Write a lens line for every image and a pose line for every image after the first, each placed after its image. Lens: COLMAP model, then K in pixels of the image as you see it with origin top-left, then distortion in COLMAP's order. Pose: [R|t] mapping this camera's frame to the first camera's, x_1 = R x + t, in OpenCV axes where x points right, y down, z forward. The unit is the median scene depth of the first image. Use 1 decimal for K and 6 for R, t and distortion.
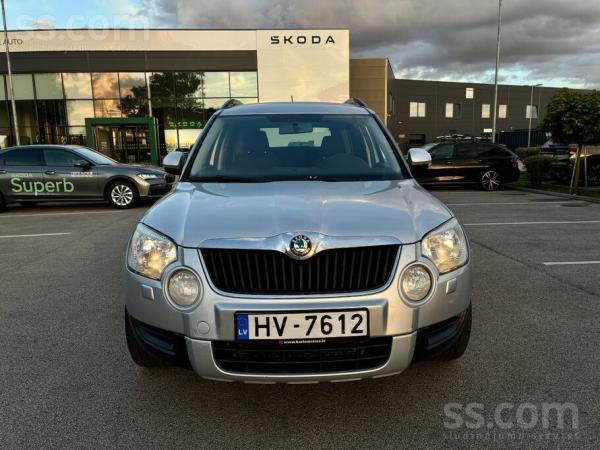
lens RADIAL K [[458.0, 0, 304.9], [0, 458.0, 225.6], [0, 0, 1]] dist [0.025945, -0.011800]
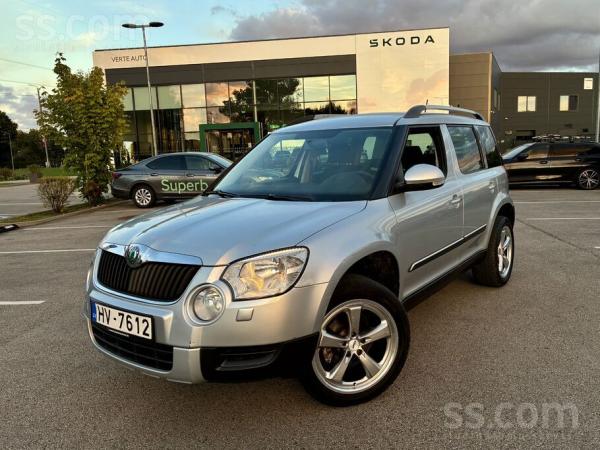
lens RADIAL K [[474.8, 0, 311.4], [0, 474.8, 222.2], [0, 0, 1]] dist [0.029905, -0.002893]
pose [[0.982120, 0.012584, -0.187836, 0.002971], [-0.014556, 0.999852, -0.009123, 0.006290], [0.187693, 0.011694, 0.982158, -0.064733]]
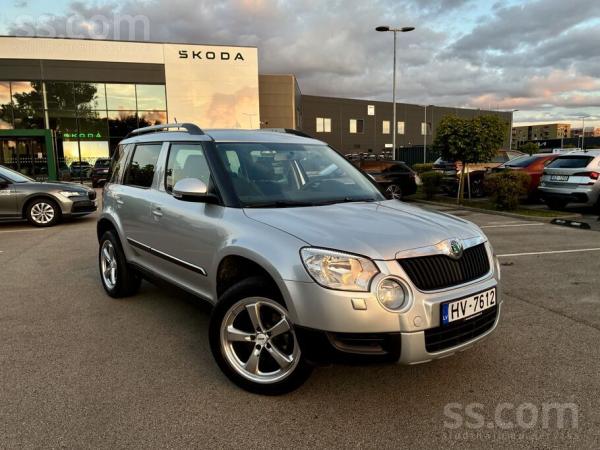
lens RADIAL K [[469.6, 0, 302.1], [0, 469.6, 222.2], [0, 0, 1]] dist [0.017800, -0.000633]
pose [[0.981611, -0.022422, 0.189570, -0.014287], [0.029457, 0.998975, -0.034373, 0.001847], [-0.188605, 0.039325, 0.981265, -0.035196]]
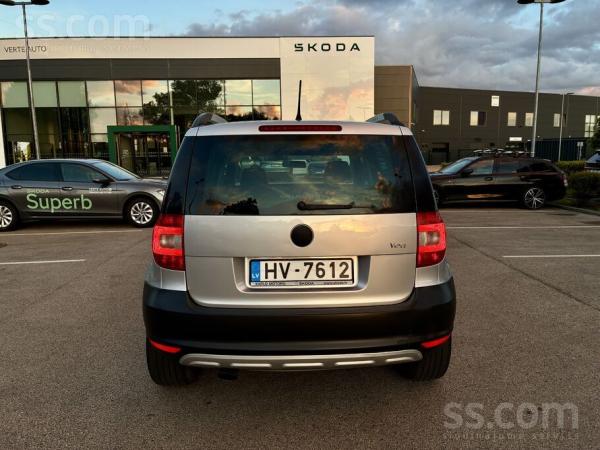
lens RADIAL K [[458.0, 0, 304.9], [0, 458.0, 225.6], [0, 0, 1]] dist [0.025945, -0.011800]
pose [[0.999182, 0.013672, -0.038050, -0.009634], [-0.014159, 0.999821, -0.012565, -0.011309], [0.037871, 0.013093, 0.999197, 0.025117]]
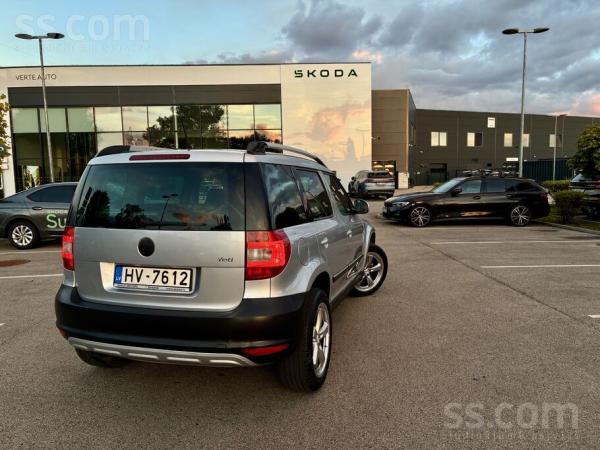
lens RADIAL K [[458.0, 0, 304.9], [0, 458.0, 225.6], [0, 0, 1]] dist [0.025945, -0.011800]
pose [[0.999094, 0.005202, -0.042242, -0.006184], [-0.007635, 0.998307, -0.057656, -0.007718], [0.041870, 0.057926, 0.997442, 0.000407]]
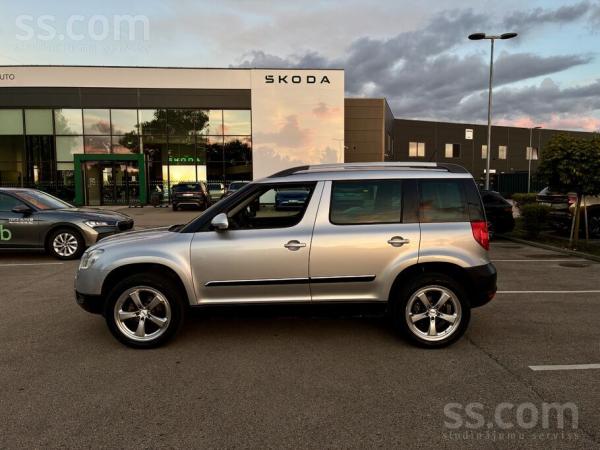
lens RADIAL K [[458.0, 0, 304.9], [0, 458.0, 225.6], [0, 0, 1]] dist [0.025945, -0.011800]
pose [[0.999837, 0.016271, -0.007764, 0.024928], [-0.016818, 0.996919, -0.076607, -0.014345], [0.006493, 0.076725, 0.997031, 0.037151]]
